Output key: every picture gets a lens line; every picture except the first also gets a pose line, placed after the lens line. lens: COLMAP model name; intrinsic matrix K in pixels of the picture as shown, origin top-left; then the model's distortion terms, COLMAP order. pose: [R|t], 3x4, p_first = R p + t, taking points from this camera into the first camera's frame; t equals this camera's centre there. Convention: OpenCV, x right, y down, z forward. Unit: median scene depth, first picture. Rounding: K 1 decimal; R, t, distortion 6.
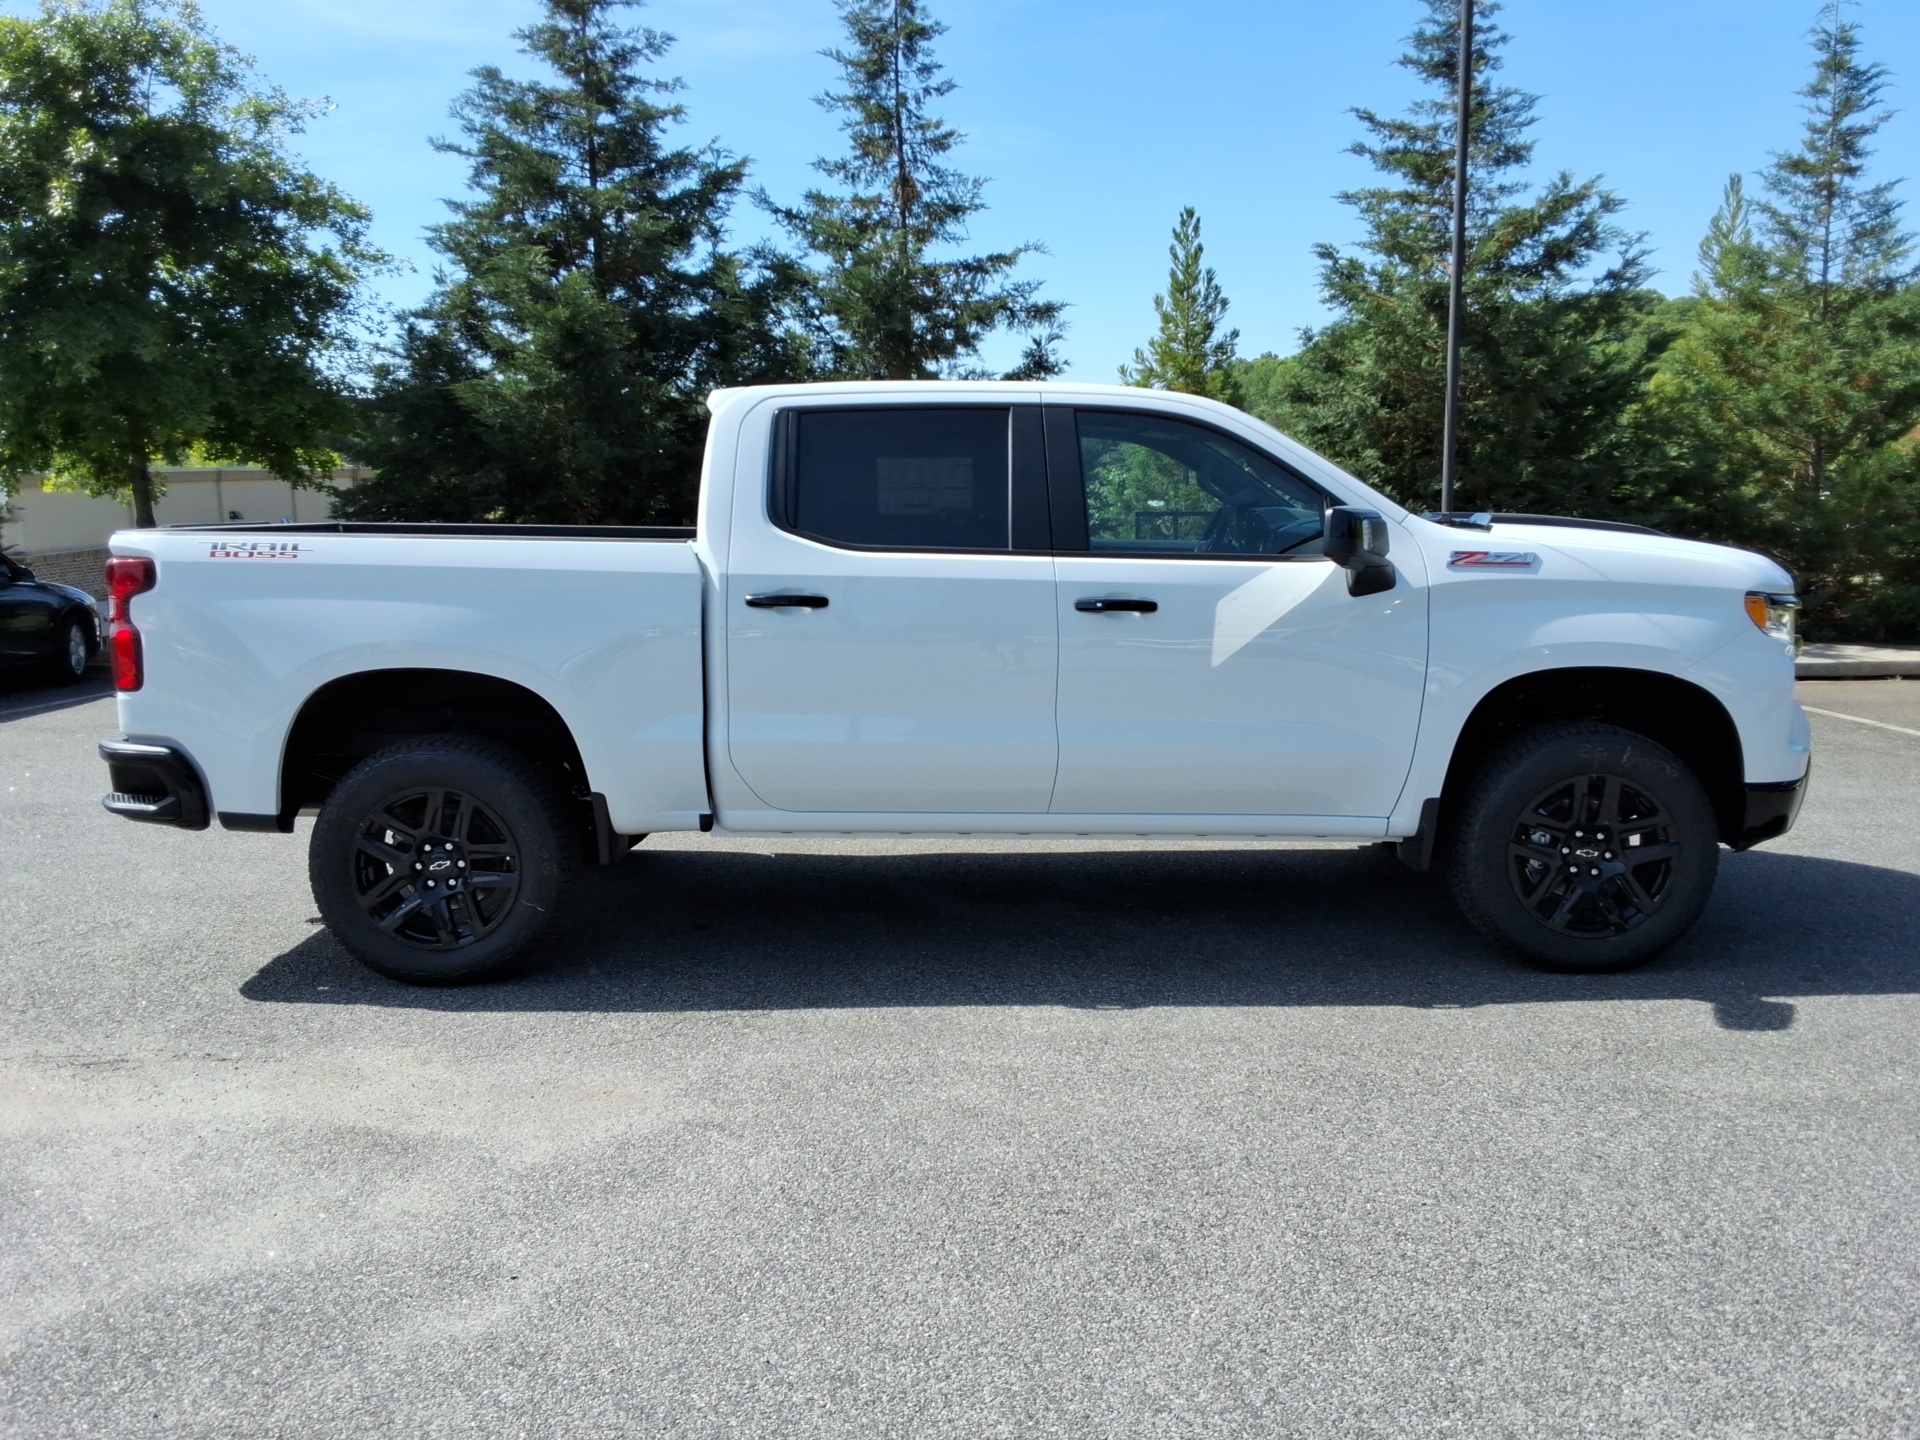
lens RADIAL K [[1495.7, 0, 960.0], [0, 1495.7, 720.0], [0, 0, 1]] dist [0.102284, -0.126876]
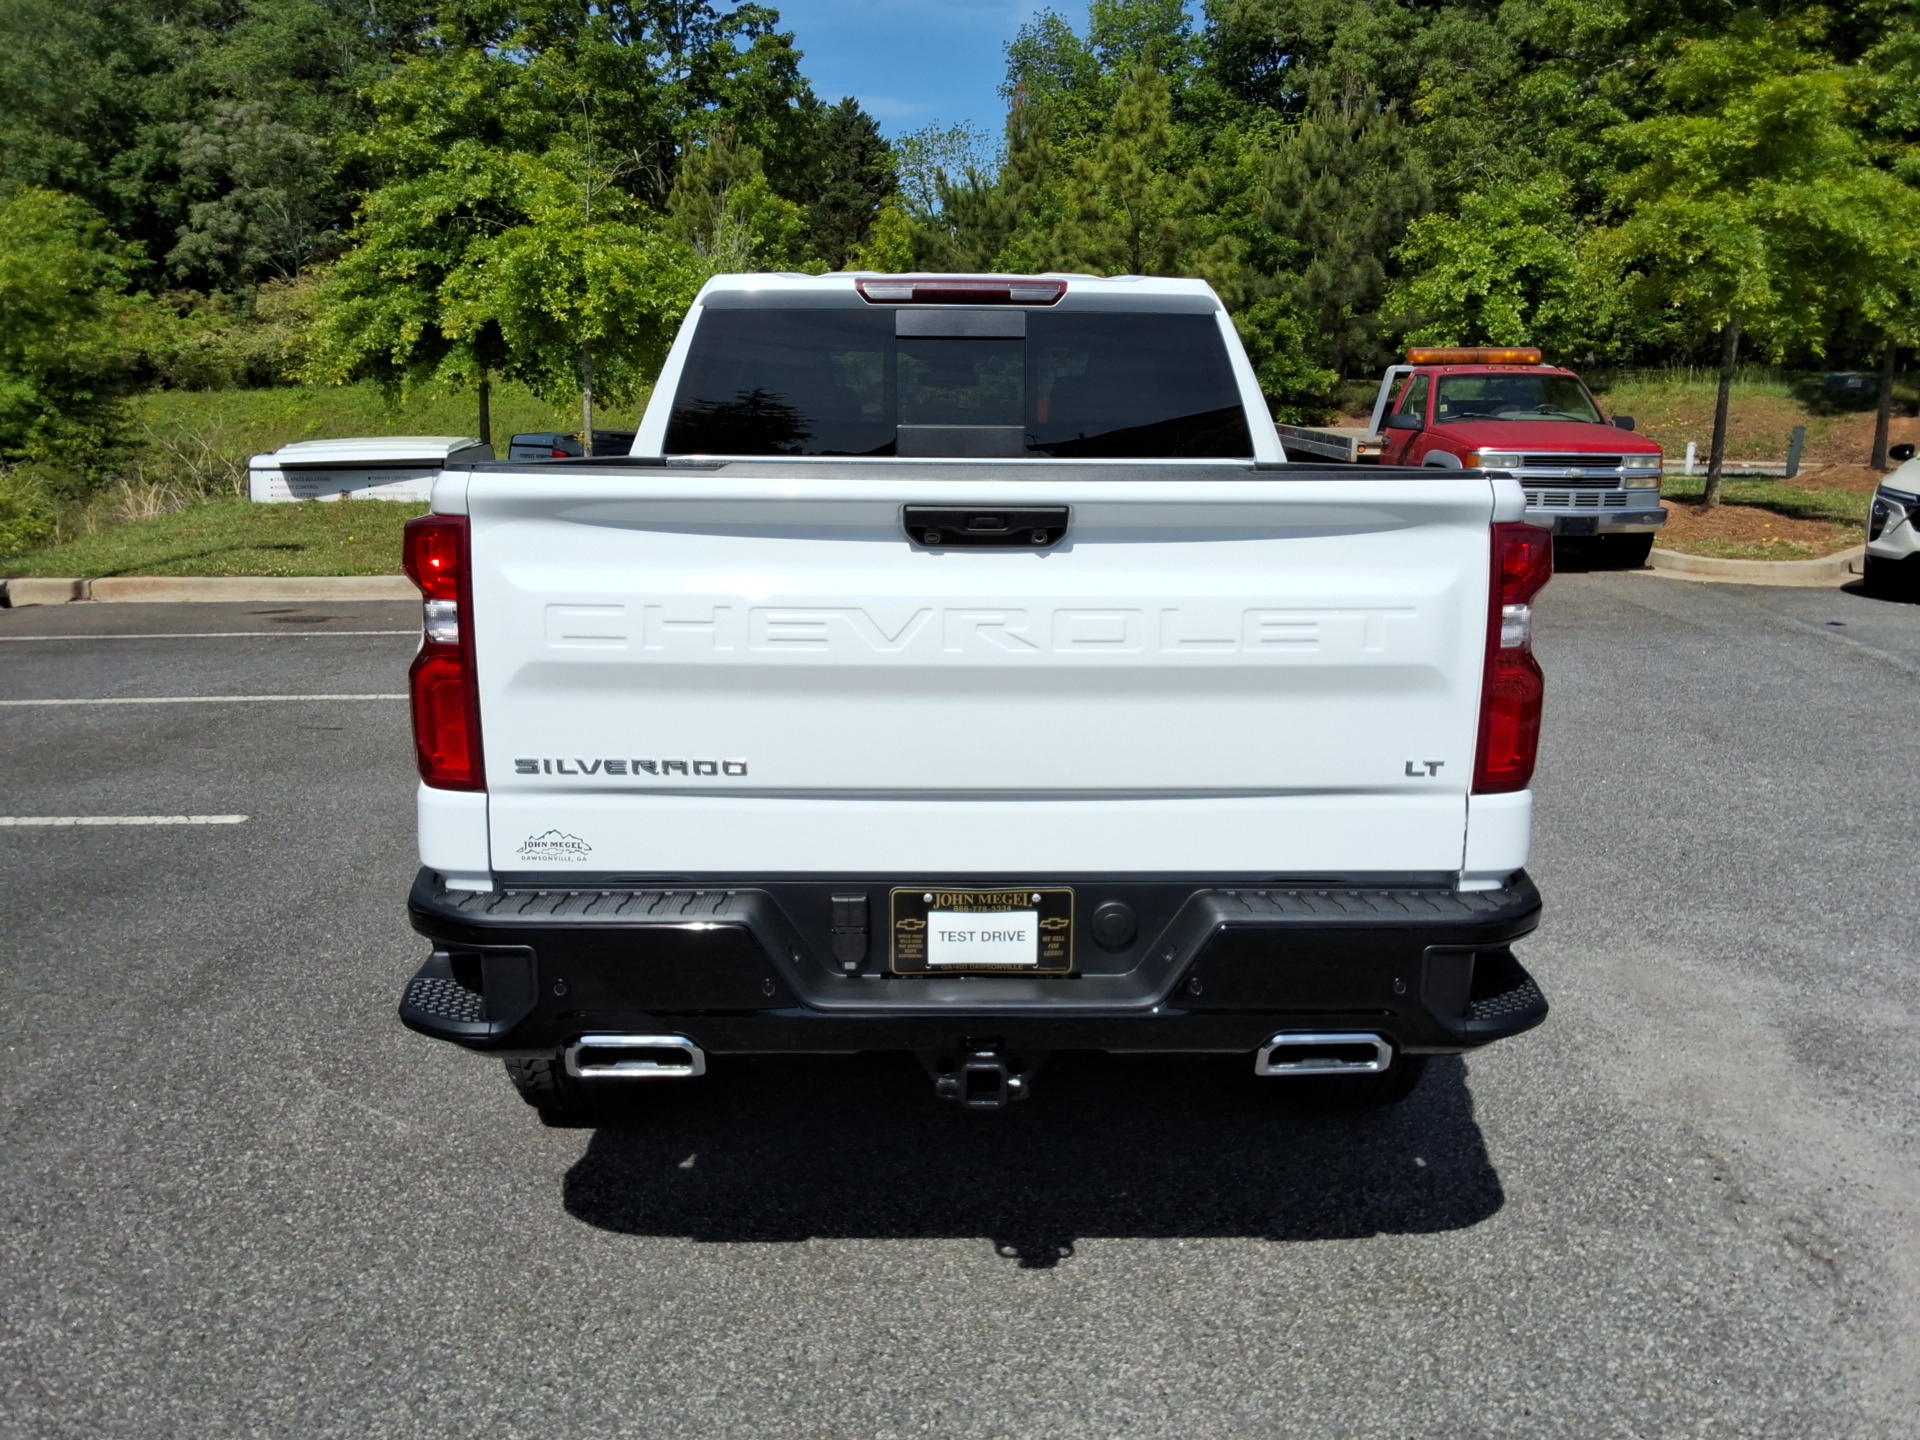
lens RADIAL K [[1555.7, 0, 960.0], [0, 1555.7, 720.0], [0, 0, 1]] dist [0.094242, -0.148631]
pose [[-0.026351, -0.181820, 0.982979, -1.022301], [0.137462, 0.973320, 0.183719, -0.157544], [-0.990156, 0.139964, -0.000655, 1.142452]]
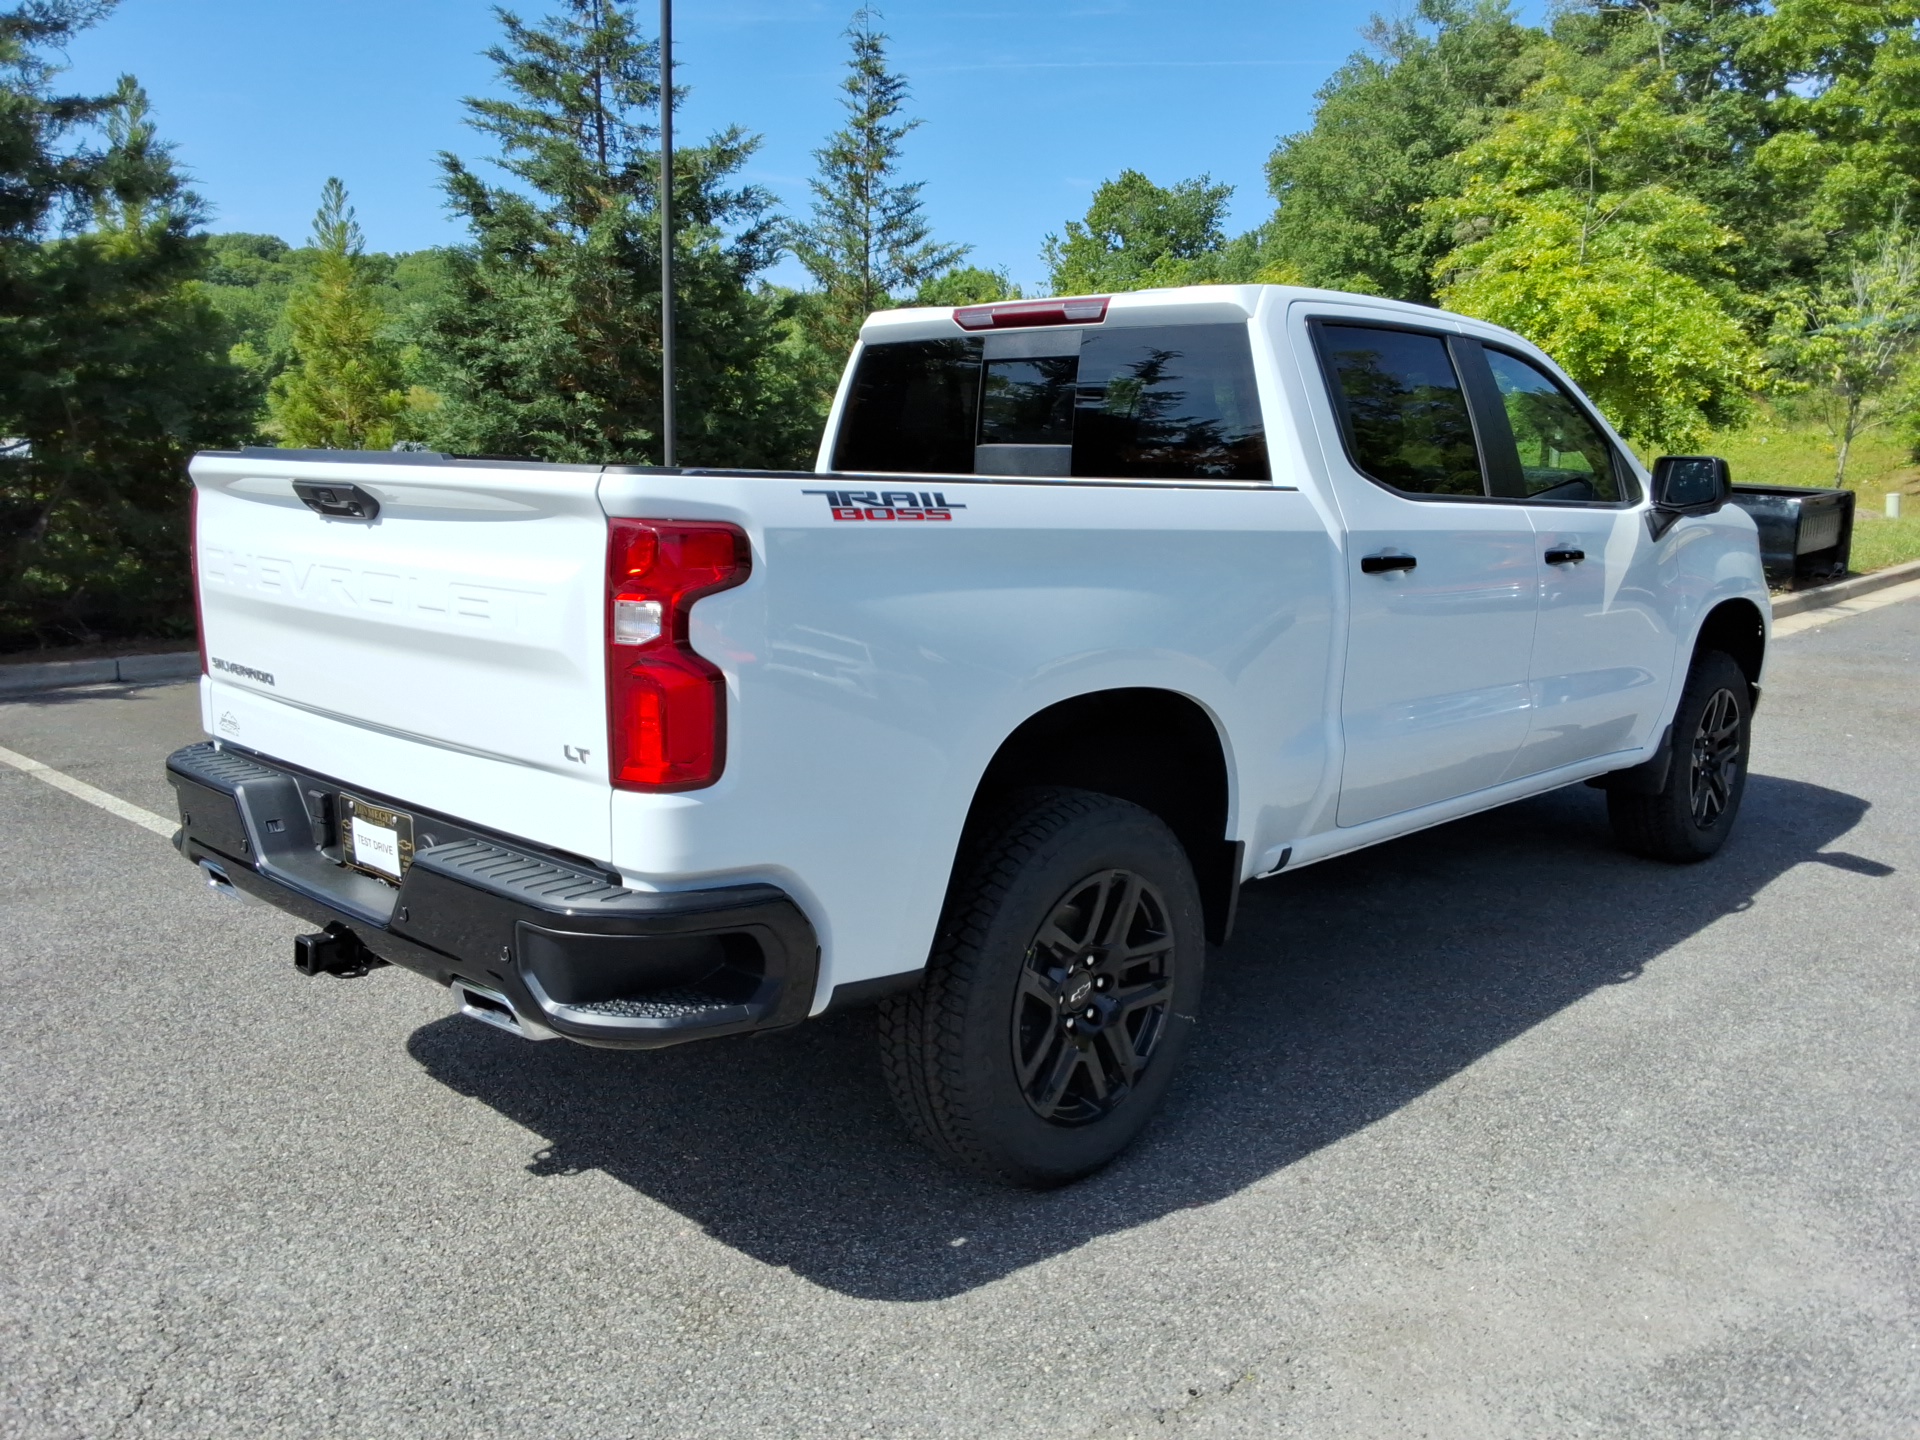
lens RADIAL K [[1532.4, 0, 942.4], [0, 1532.4, 712.6], [0, 0, 1]] dist [0.094457, -0.132278]
pose [[0.686811, -0.100073, 0.719914, -0.818060], [0.083289, 0.994788, 0.058822, -0.064171], [-0.722049, 0.019562, 0.691566, 0.567161]]
